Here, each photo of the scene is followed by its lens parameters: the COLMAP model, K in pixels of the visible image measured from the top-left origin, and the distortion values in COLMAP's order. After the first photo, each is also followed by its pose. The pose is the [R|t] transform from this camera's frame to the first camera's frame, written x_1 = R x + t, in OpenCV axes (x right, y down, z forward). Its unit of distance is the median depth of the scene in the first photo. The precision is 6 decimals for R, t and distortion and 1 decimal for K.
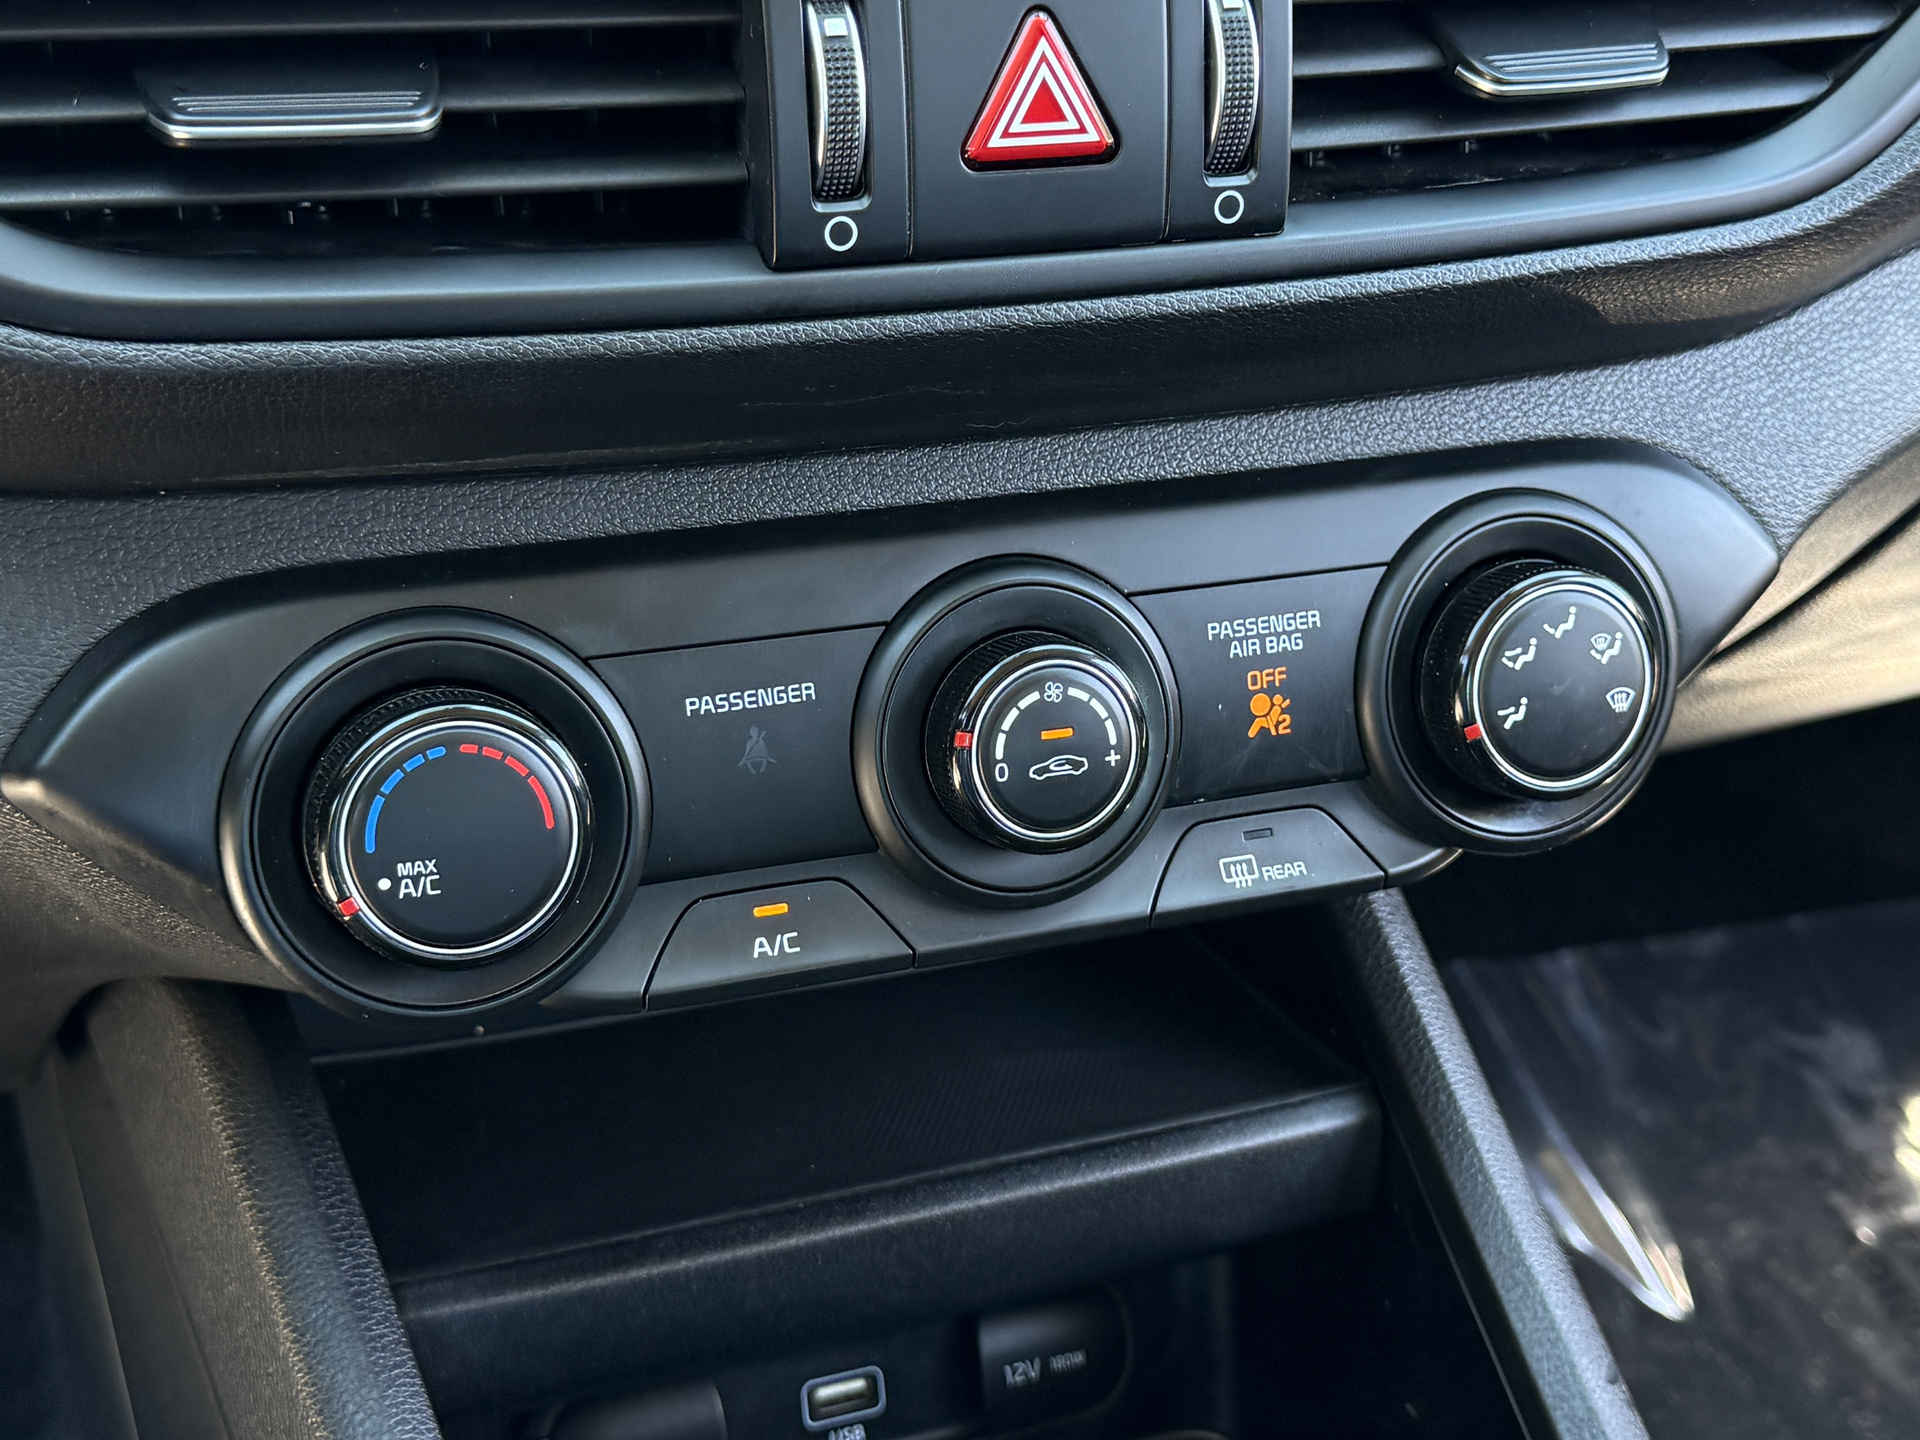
lens RADIAL K [[2630.2, 0, 982.8], [0, 2630.2, 721.9], [0, 0, 1]] dist [0.113123, 0.000000]
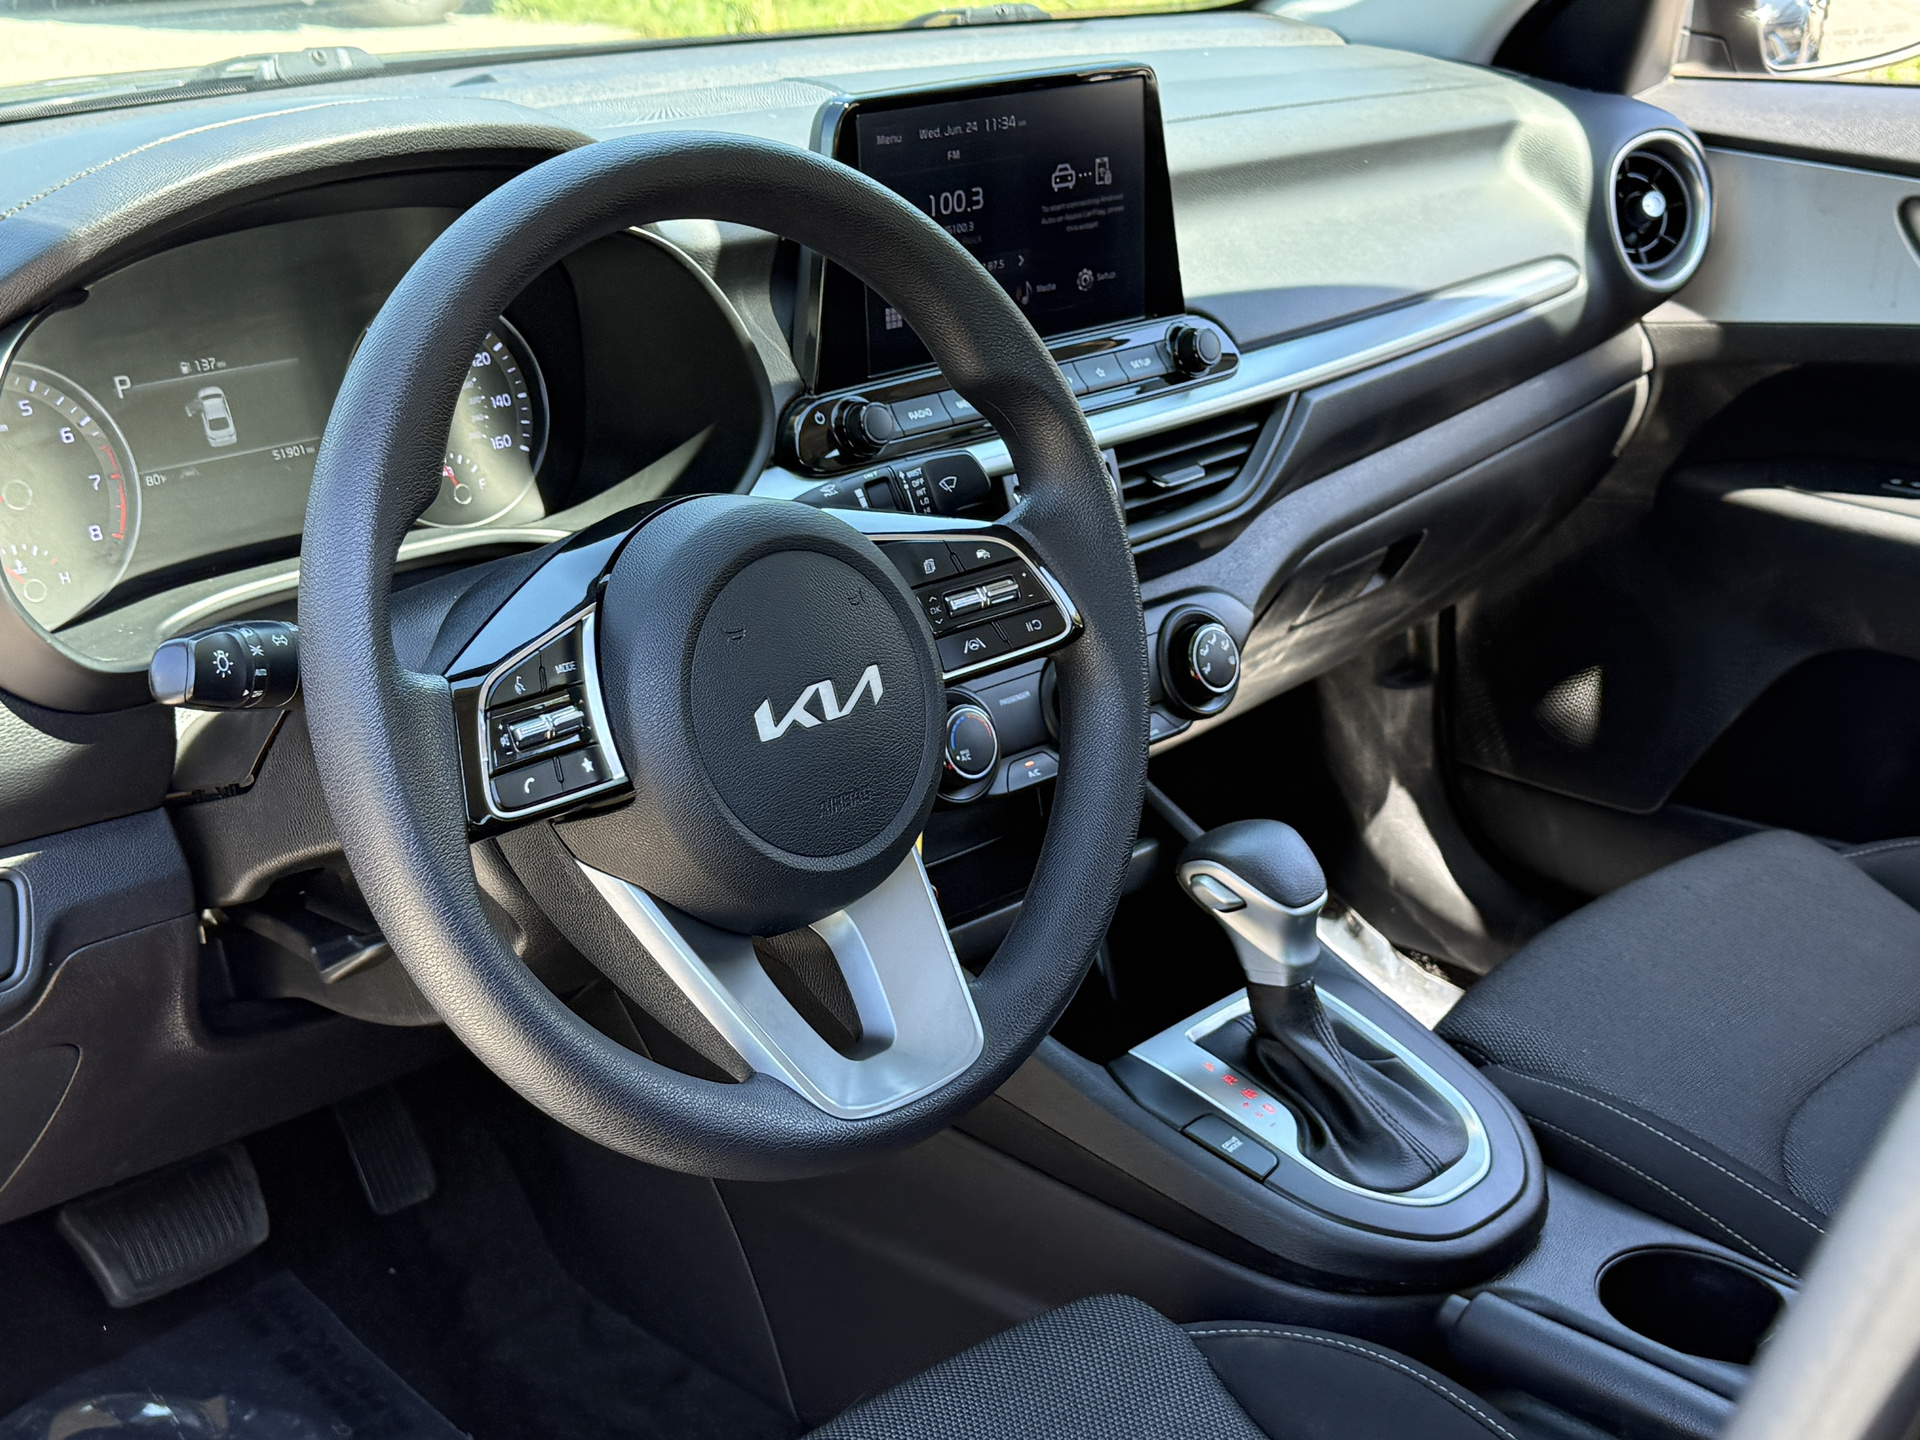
lens RADIAL K [[2746.9, 0, 961.8], [0, 2746.9, 721.9], [0, 0, 1]] dist [0.144022, 0.000000]
pose [[0.915876, -0.194183, 0.351375, -1.240389], [0.243815, 0.964384, -0.102559, 0.324305], [-0.318945, 0.179601, 0.930601, -1.973517]]
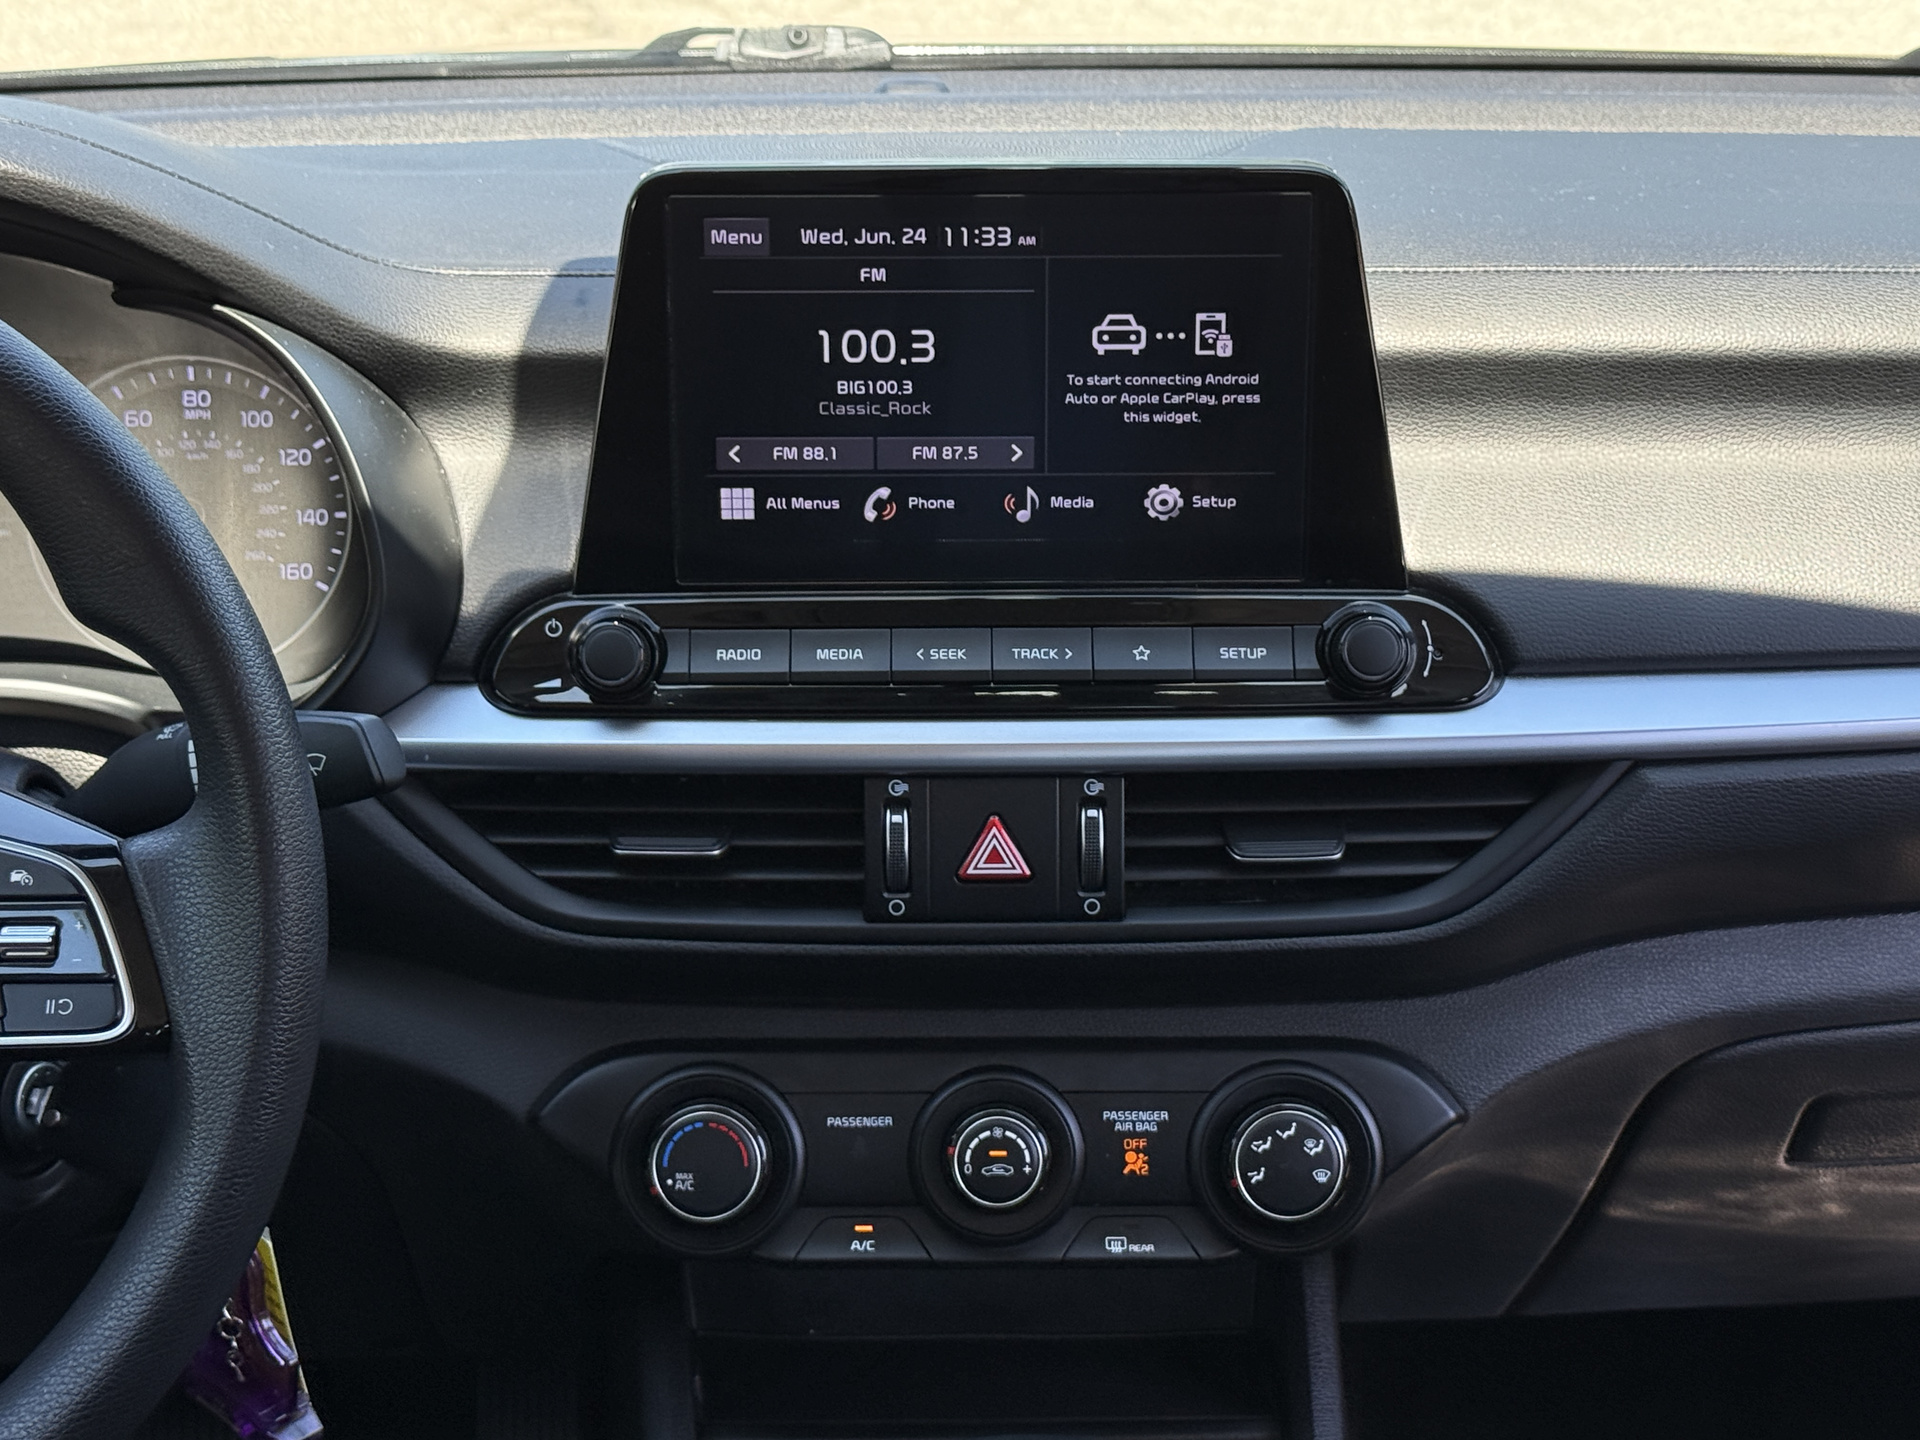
lens RADIAL K [[3395.6, 0, 967.4], [0, 3395.6, 715.6], [0, 0, 1]] dist [0.164515, 0.000000]
pose [[0.933611, 0.053160, -0.354322, 0.847039], [-0.120551, 0.977881, -0.170930, 0.116234], [0.337398, 0.202296, 0.919369, -1.377990]]
